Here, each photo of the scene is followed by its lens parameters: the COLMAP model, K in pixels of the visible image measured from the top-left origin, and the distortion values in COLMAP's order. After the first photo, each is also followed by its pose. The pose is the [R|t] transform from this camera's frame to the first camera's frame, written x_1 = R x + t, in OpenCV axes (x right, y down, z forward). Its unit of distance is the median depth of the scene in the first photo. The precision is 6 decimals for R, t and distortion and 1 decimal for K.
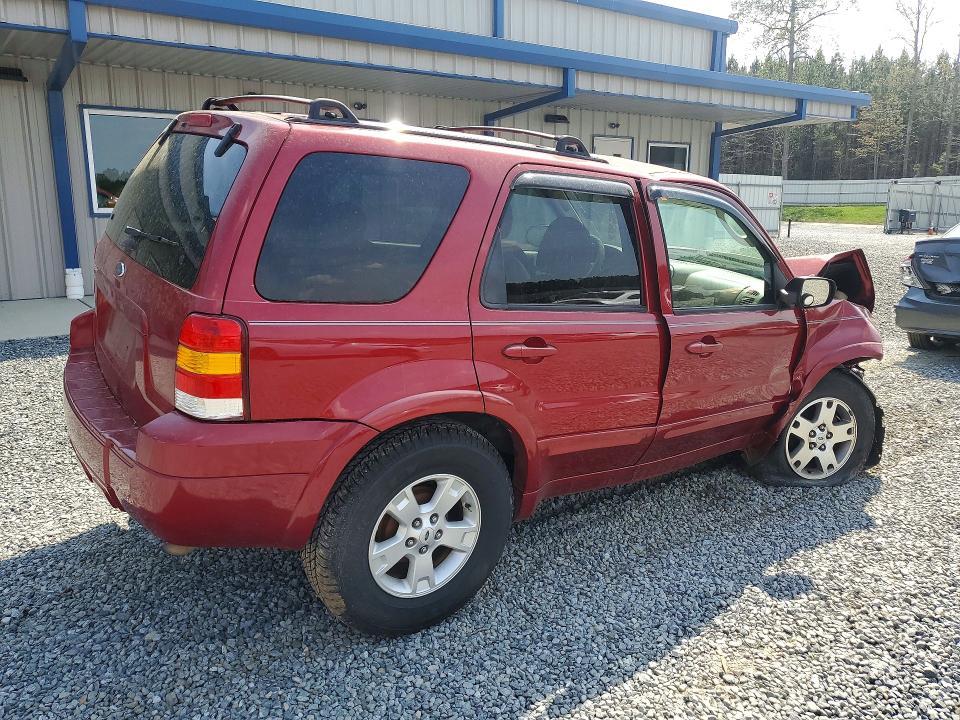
lens RADIAL K [[807.0, 0, 480.4], [0, 807.0, 342.2], [0, 0, 1]] dist [0.011739, 0.006831]
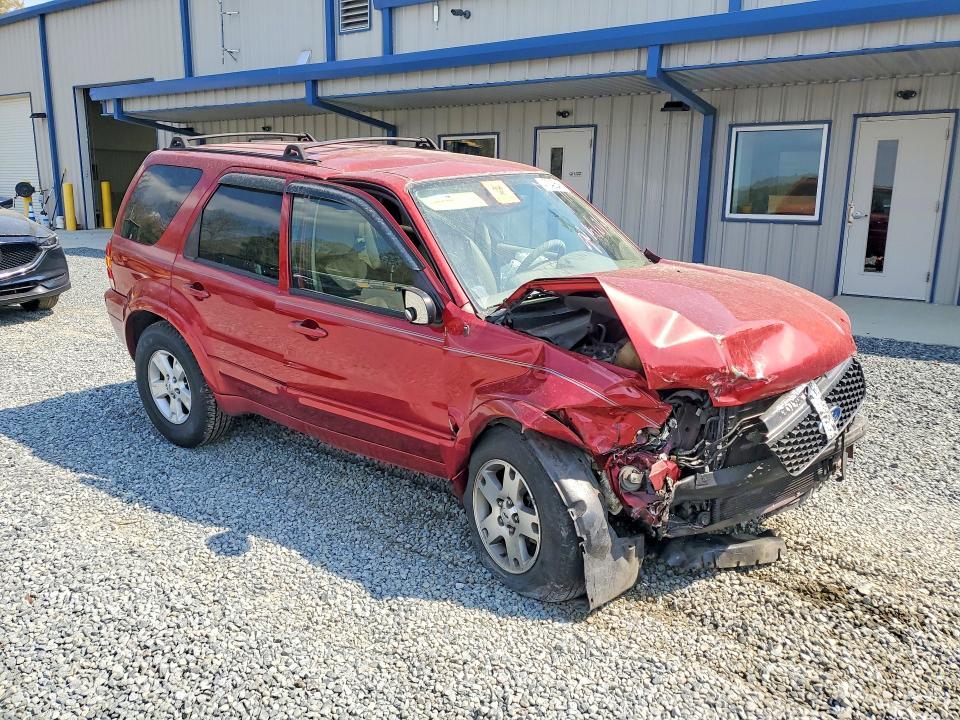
lens RADIAL K [[770.4, 0, 480.0], [0, 770.4, 360.0], [0, 0, 1]] dist [0.036062, -0.000377]
pose [[0.259832, 0.205633, -0.943505, 1.068326], [-0.200371, 0.967279, 0.155634, -0.128838], [0.944637, 0.148613, 0.292533, 0.747939]]
